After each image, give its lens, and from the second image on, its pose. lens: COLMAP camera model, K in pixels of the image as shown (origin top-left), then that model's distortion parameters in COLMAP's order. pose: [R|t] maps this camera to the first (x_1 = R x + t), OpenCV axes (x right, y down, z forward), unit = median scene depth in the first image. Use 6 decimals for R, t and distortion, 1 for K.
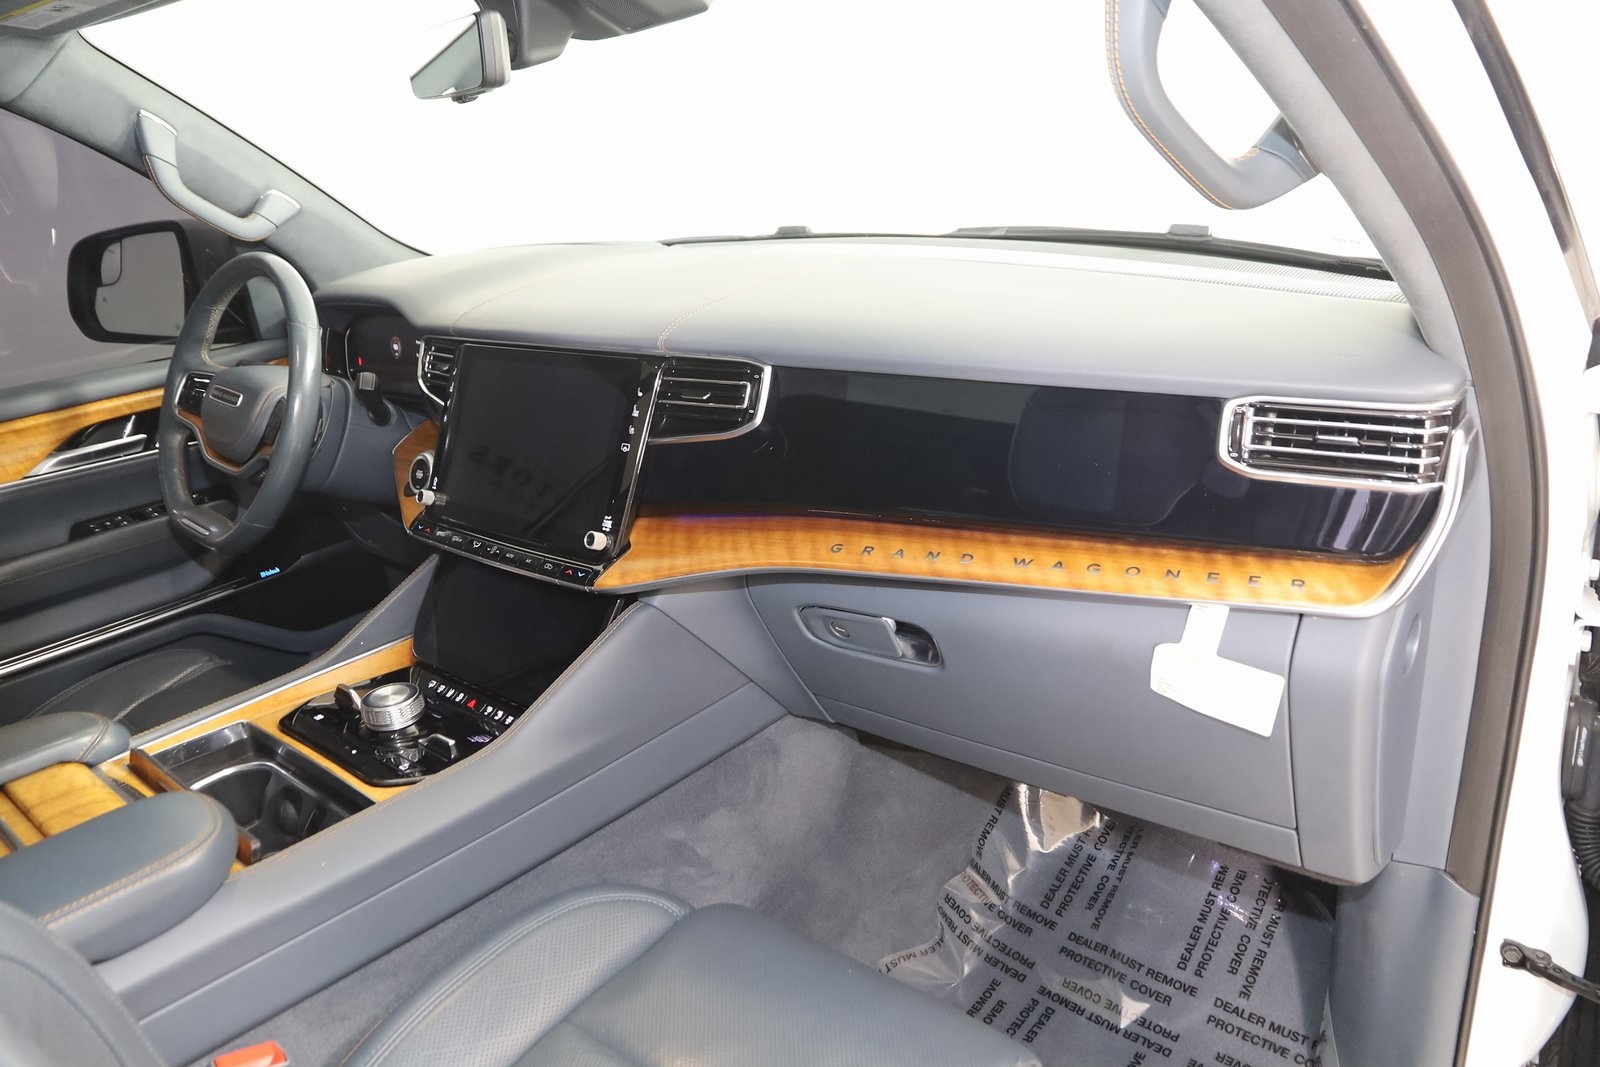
lens RADIAL K [[1089.7, 0, 805.8], [0, 1089.7, 517.9], [0, 0, 1]] dist [-0.125641, 0.083930]
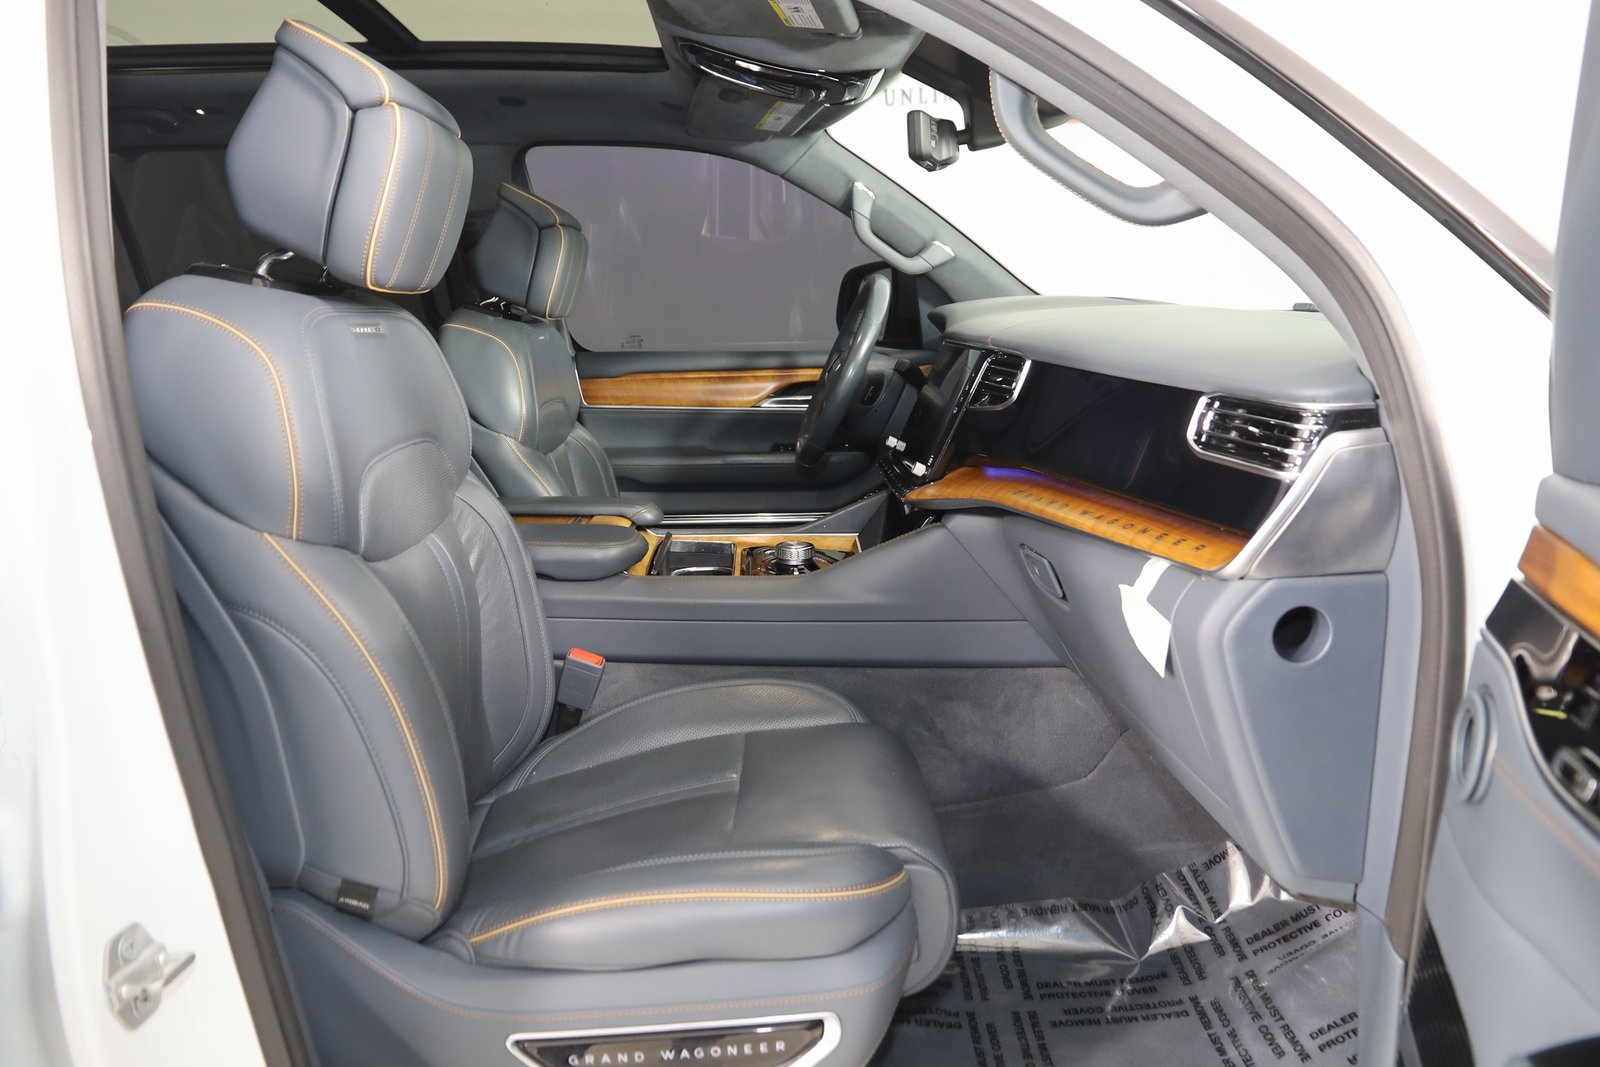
lens RADIAL K [[1089.7, 0, 805.8], [0, 1089.7, 517.9], [0, 0, 1]] dist [-0.125641, 0.083930]
pose [[0.671862, 0.212718, -0.709473, 0.585752], [-0.281069, 0.959447, 0.021499, 0.074322], [0.685275, 0.184967, 0.704404, -0.077867]]
